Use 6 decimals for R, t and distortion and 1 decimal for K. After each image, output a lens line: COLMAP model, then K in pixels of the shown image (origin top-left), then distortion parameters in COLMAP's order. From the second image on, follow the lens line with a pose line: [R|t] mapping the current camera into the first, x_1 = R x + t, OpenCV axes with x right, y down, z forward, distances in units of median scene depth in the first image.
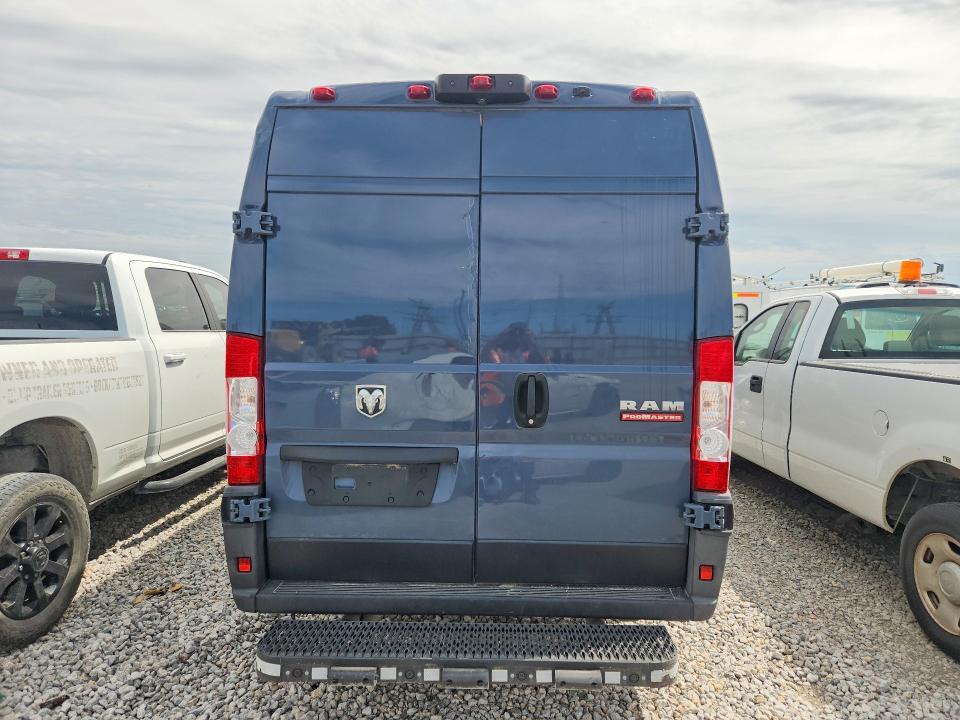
lens RADIAL K [[569.2, 0, 479.9], [0, 569.2, 370.2], [0, 0, 1]] dist [0.037492, -0.000017]
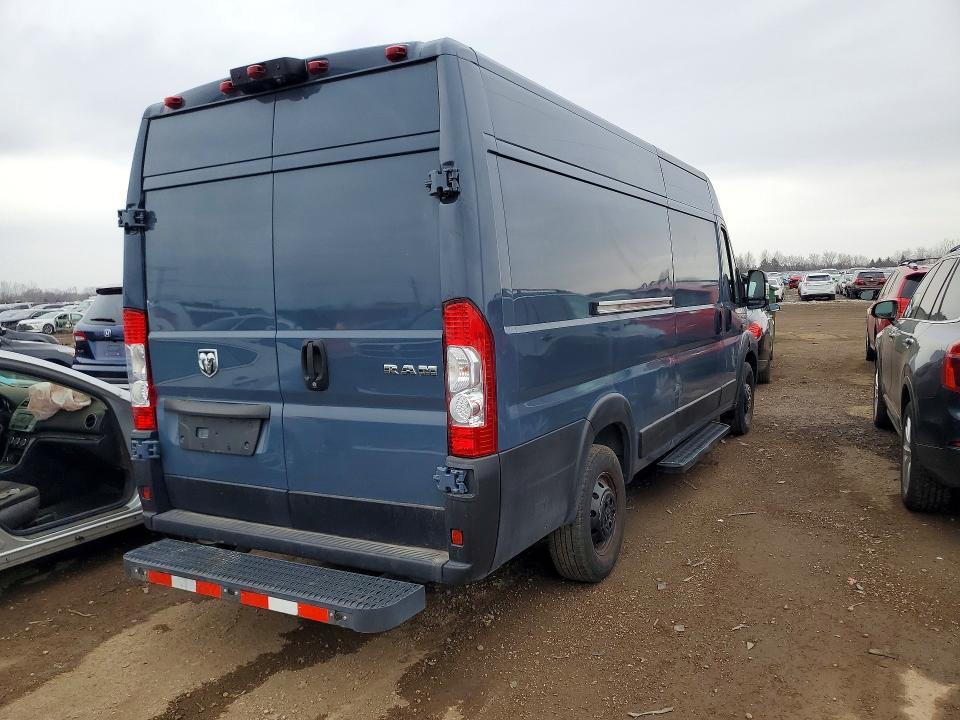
lens RADIAL K [[684.2, 0, 481.5], [0, 684.2, 369.8], [0, 0, 1]] dist [0.018115, -0.000836]
pose [[0.896785, 0.009209, -0.442371, 0.935464], [0.012092, 0.998900, 0.045306, 0.011523], [0.442302, -0.045979, 0.895687, -0.011034]]
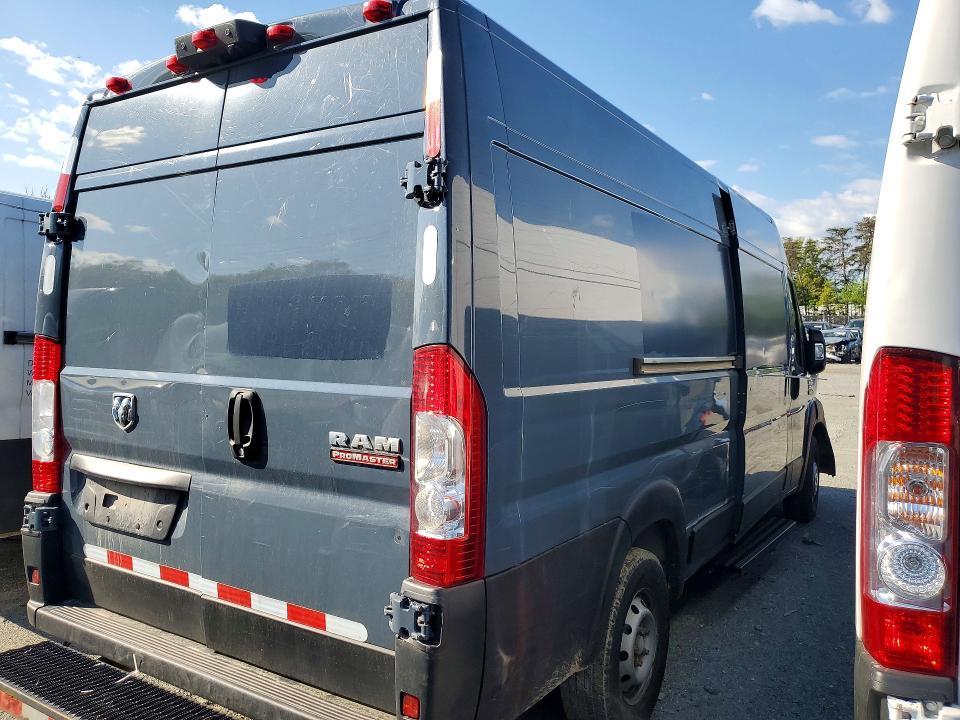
lens RADIAL K [[698.3, 0, 477.1], [0, 698.3, 342.9], [0, 0, 1]] dist [0.002261, -0.001798]
pose [[0.865548, 0.009858, -0.500729, 0.836820], [-0.034140, 0.998642, -0.039353, -0.027907], [0.499661, 0.051157, 0.864709, 0.327584]]
